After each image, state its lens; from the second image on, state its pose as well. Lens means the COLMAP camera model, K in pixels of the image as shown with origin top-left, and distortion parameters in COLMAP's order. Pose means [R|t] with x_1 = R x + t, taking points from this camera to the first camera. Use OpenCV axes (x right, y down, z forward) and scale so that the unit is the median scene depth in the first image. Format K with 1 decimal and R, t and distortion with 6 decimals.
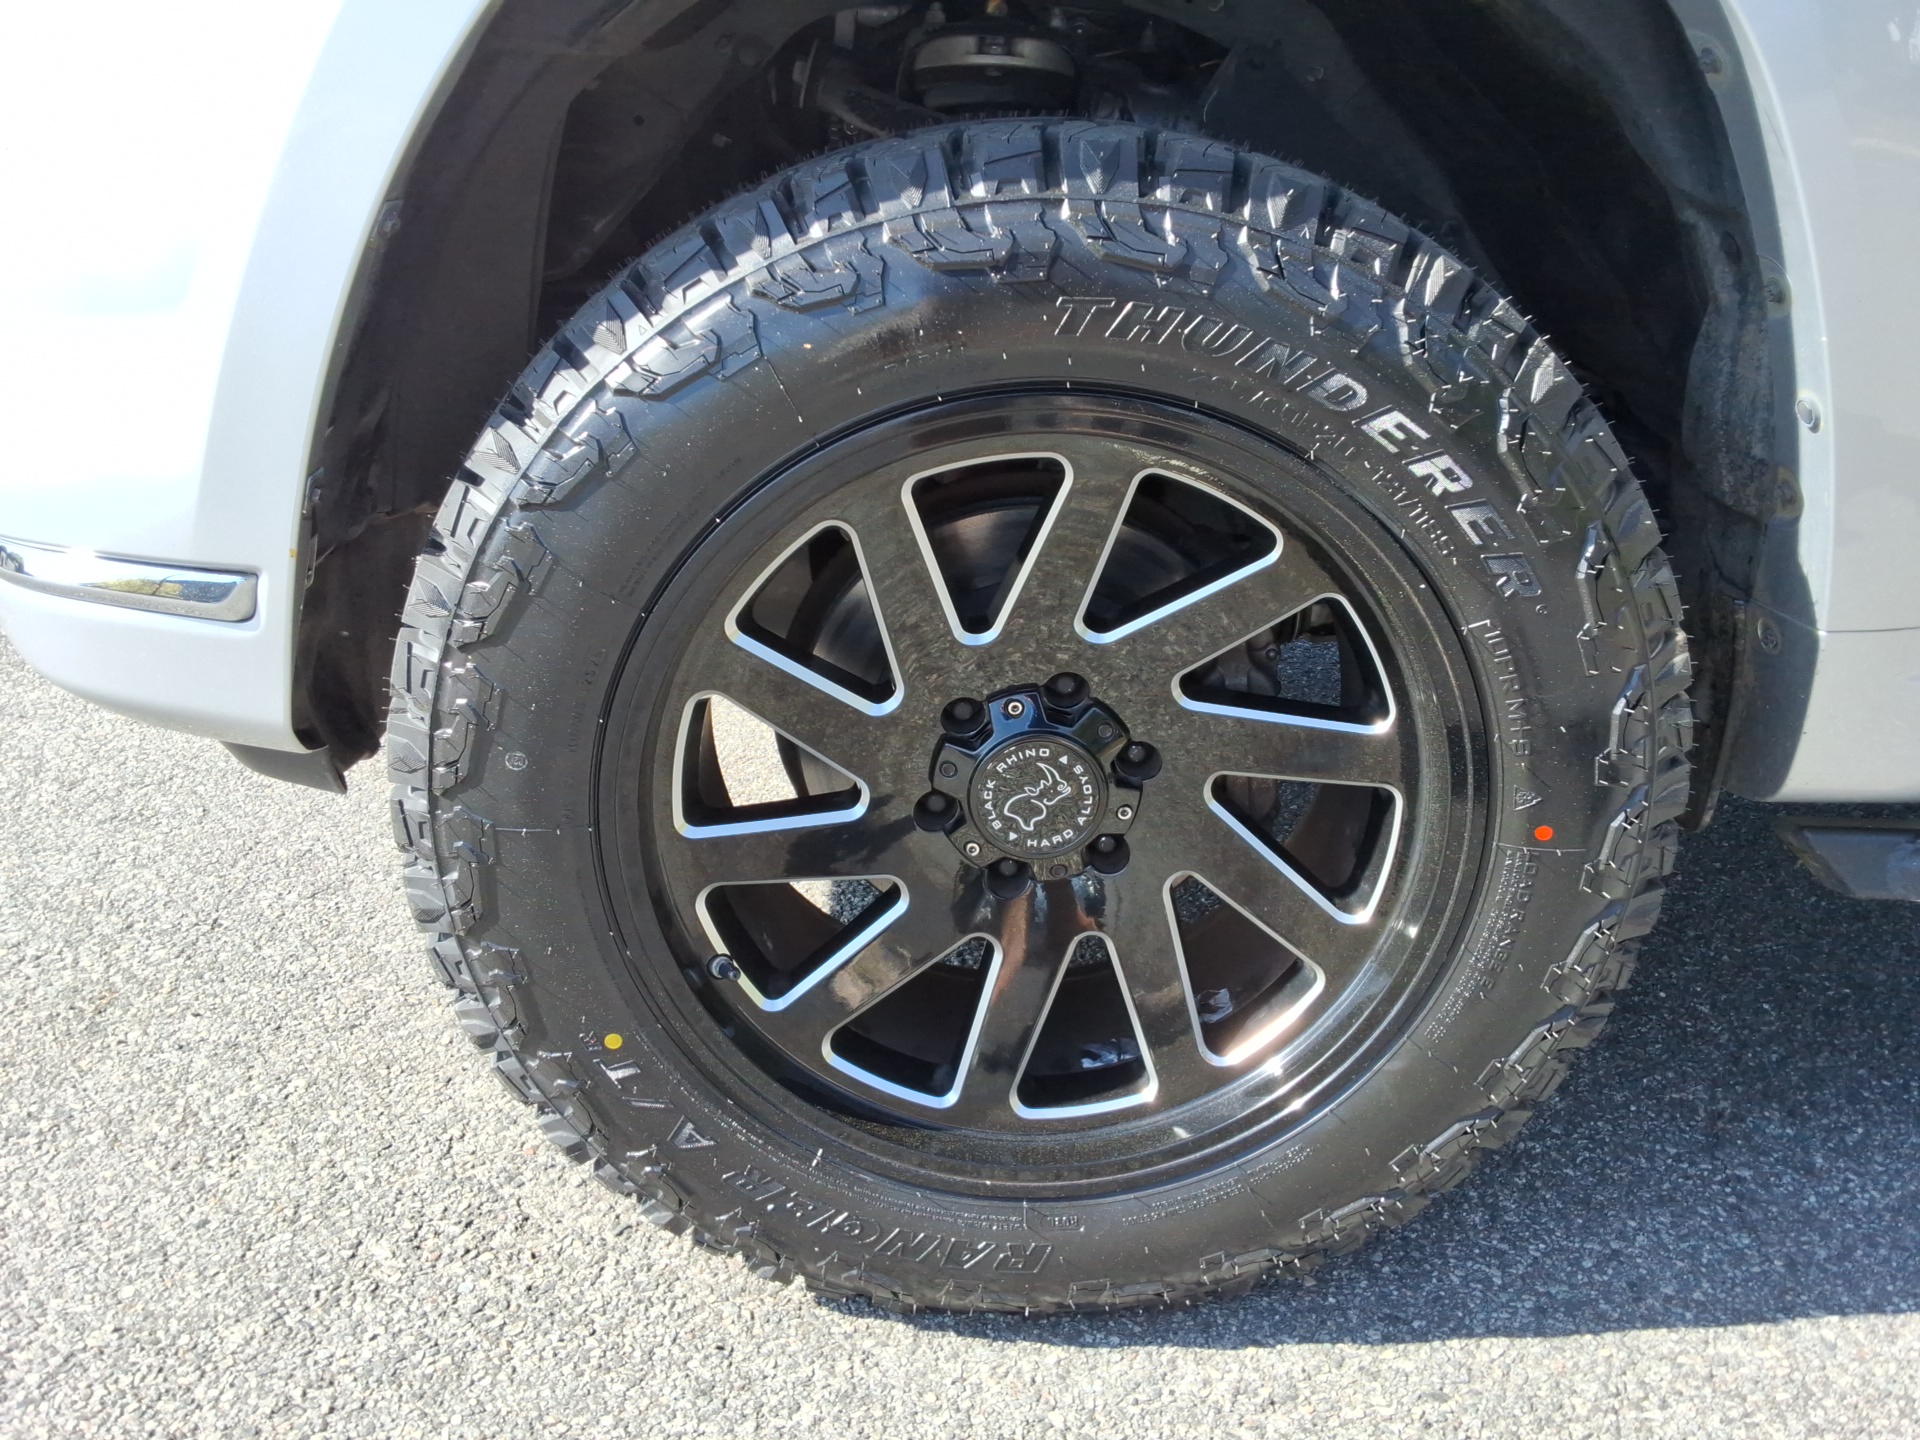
lens RADIAL K [[1555.8, 0, 987.0], [0, 1555.8, 711.9], [0, 0, 1]] dist [0.138860, -0.229581]
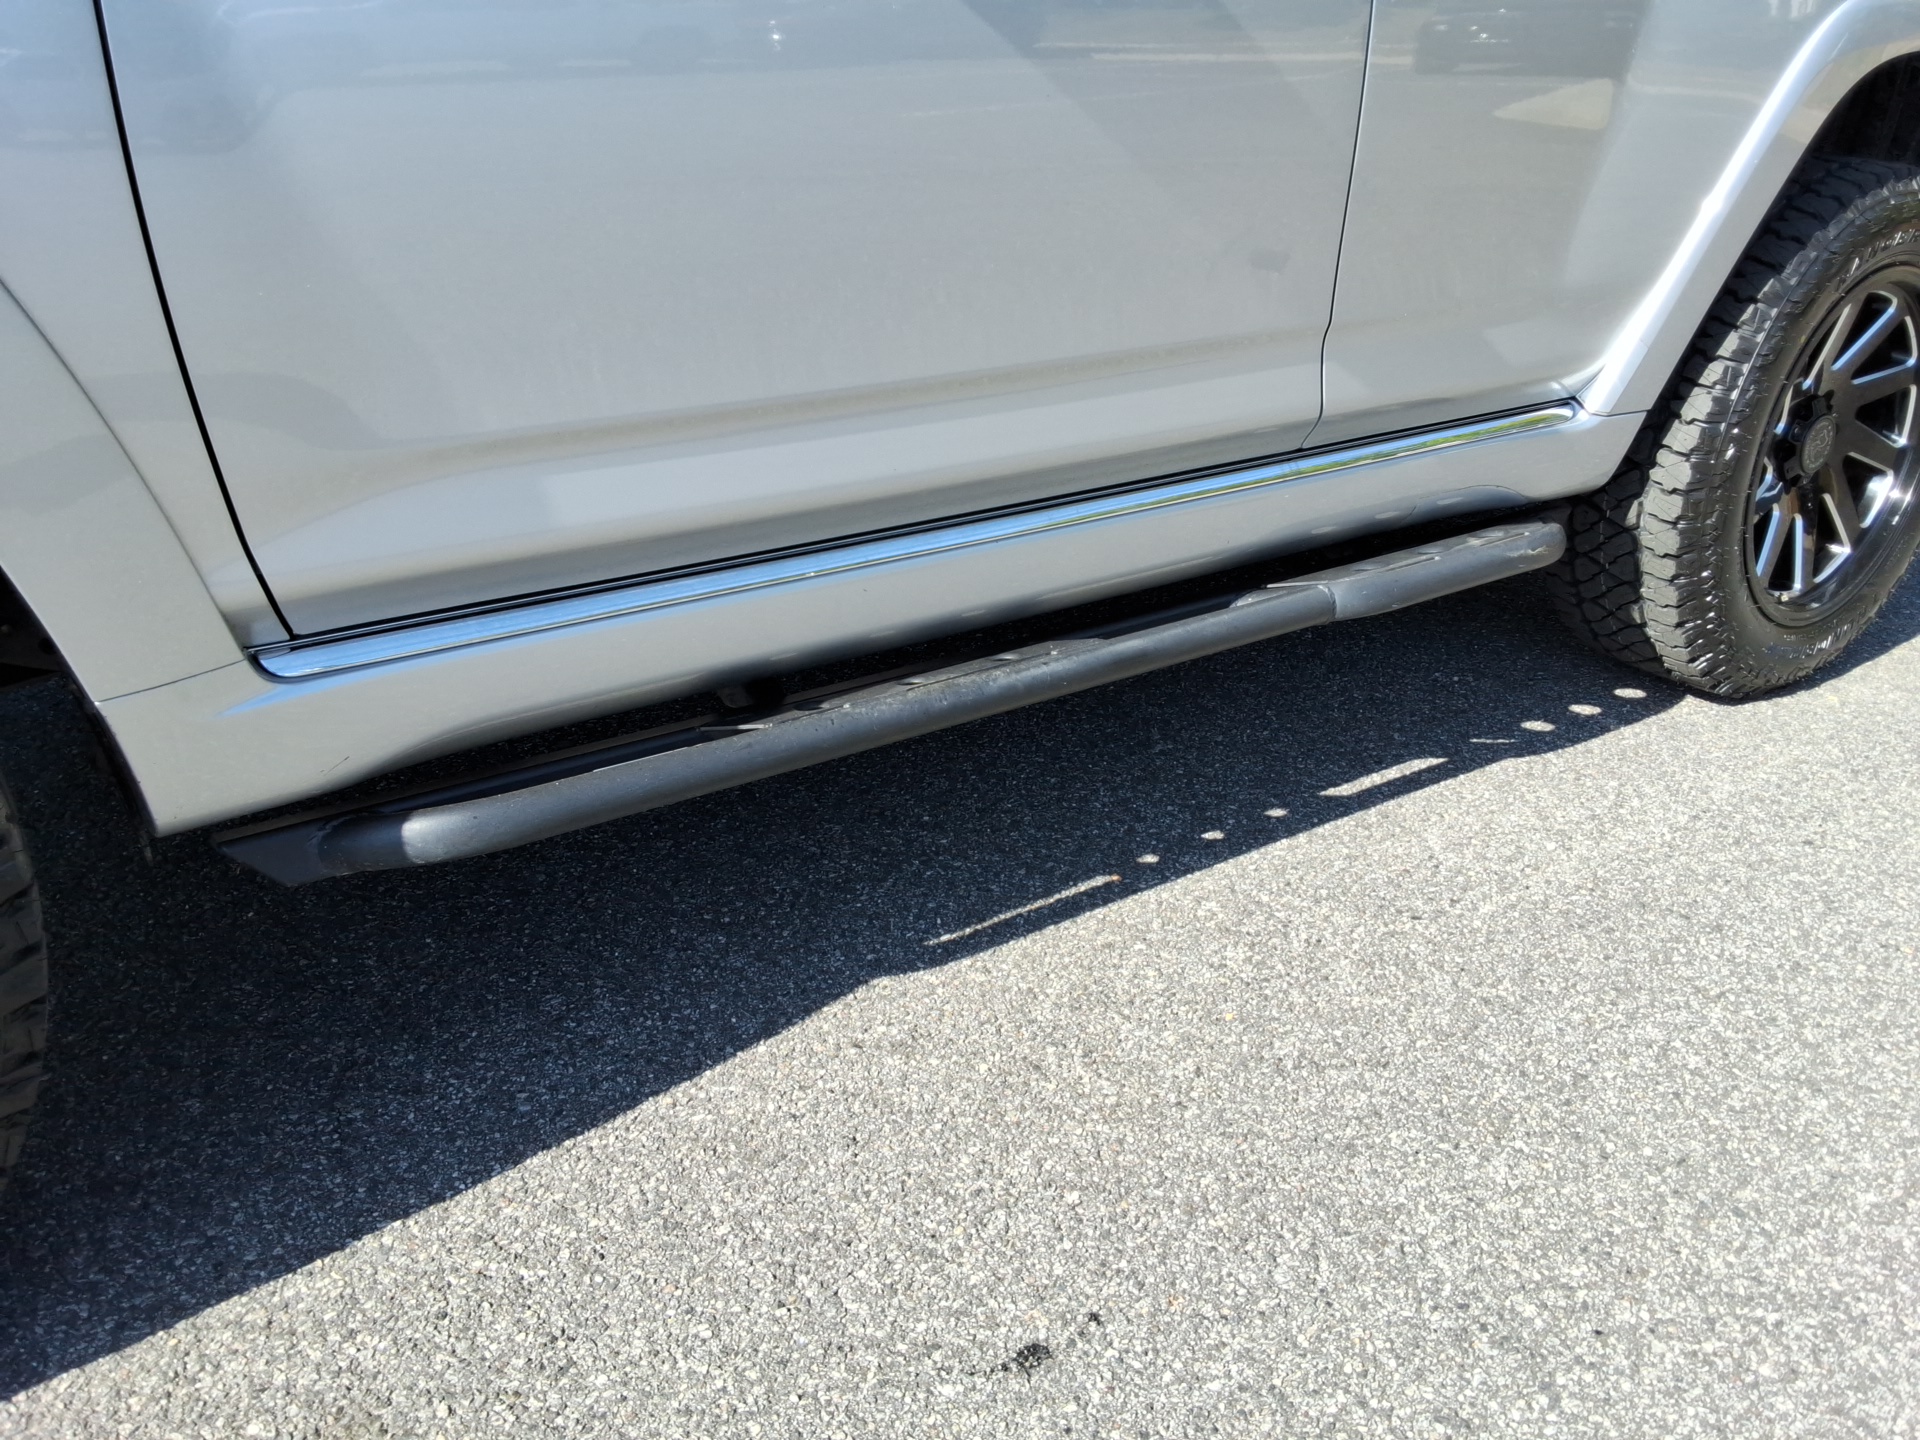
lens RADIAL K [[1555.8, 0, 987.0], [0, 1555.8, 711.9], [0, 0, 1]] dist [0.138860, -0.229581]
pose [[0.827308, -0.254665, 0.500707, 0.411457], [0.220239, 0.967019, 0.127939, -0.041916], [-0.516775, 0.004430, 0.856110, -0.250134]]
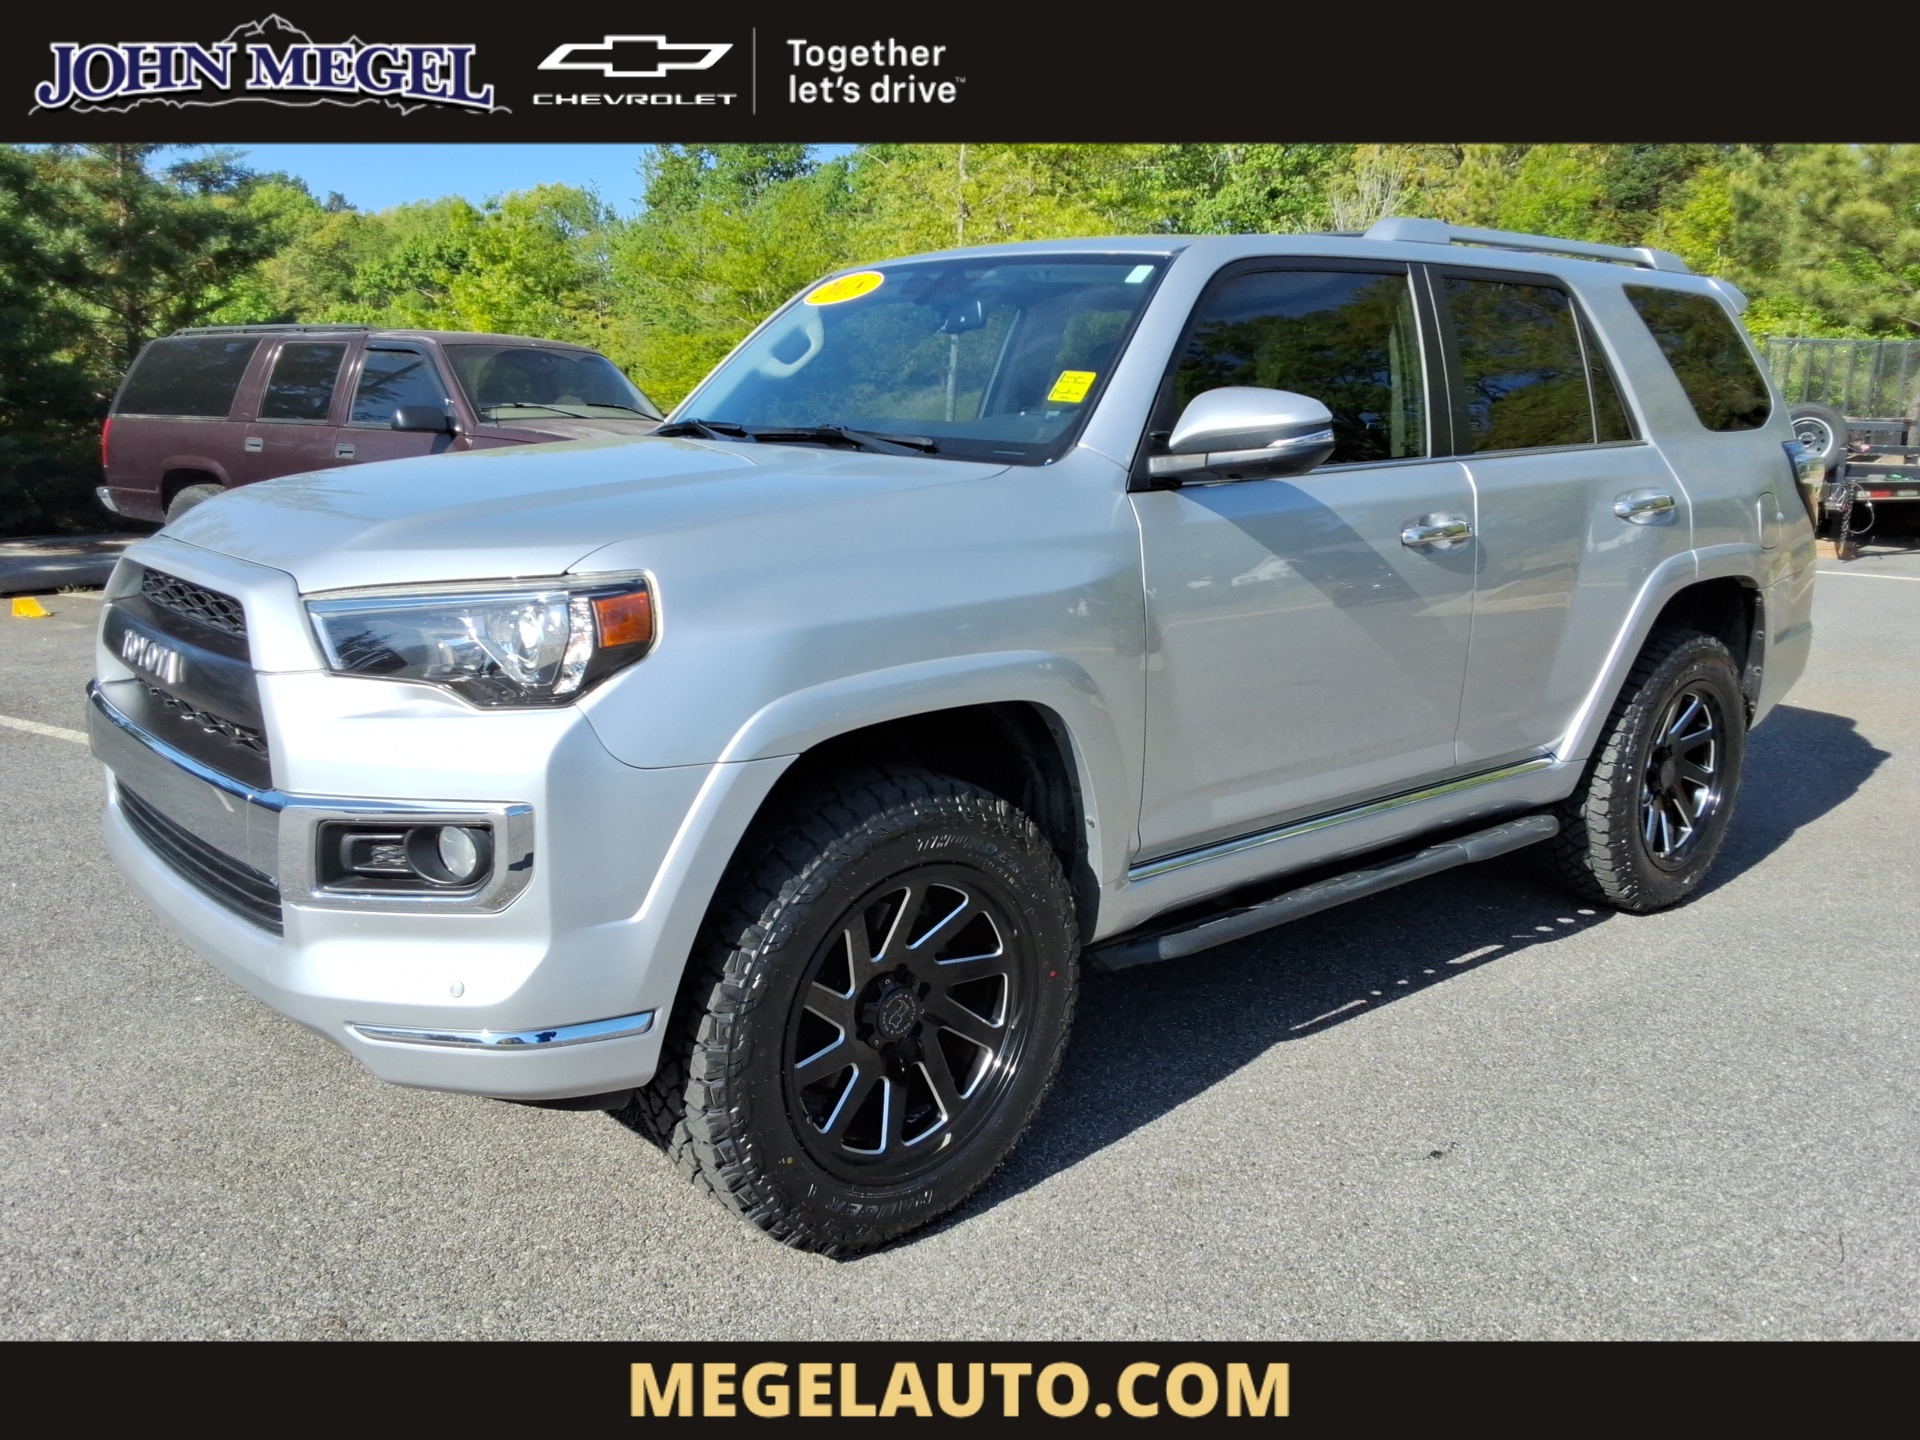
lens RADIAL K [[1555.8, 0, 987.0], [0, 1555.8, 711.9], [0, 0, 1]] dist [0.138860, -0.229581]
pose [[0.762509, -0.161949, 0.626381, -1.276116], [0.253432, 0.965561, -0.058866, -0.217546], [-0.595276, 0.203631, 0.777291, -1.107692]]
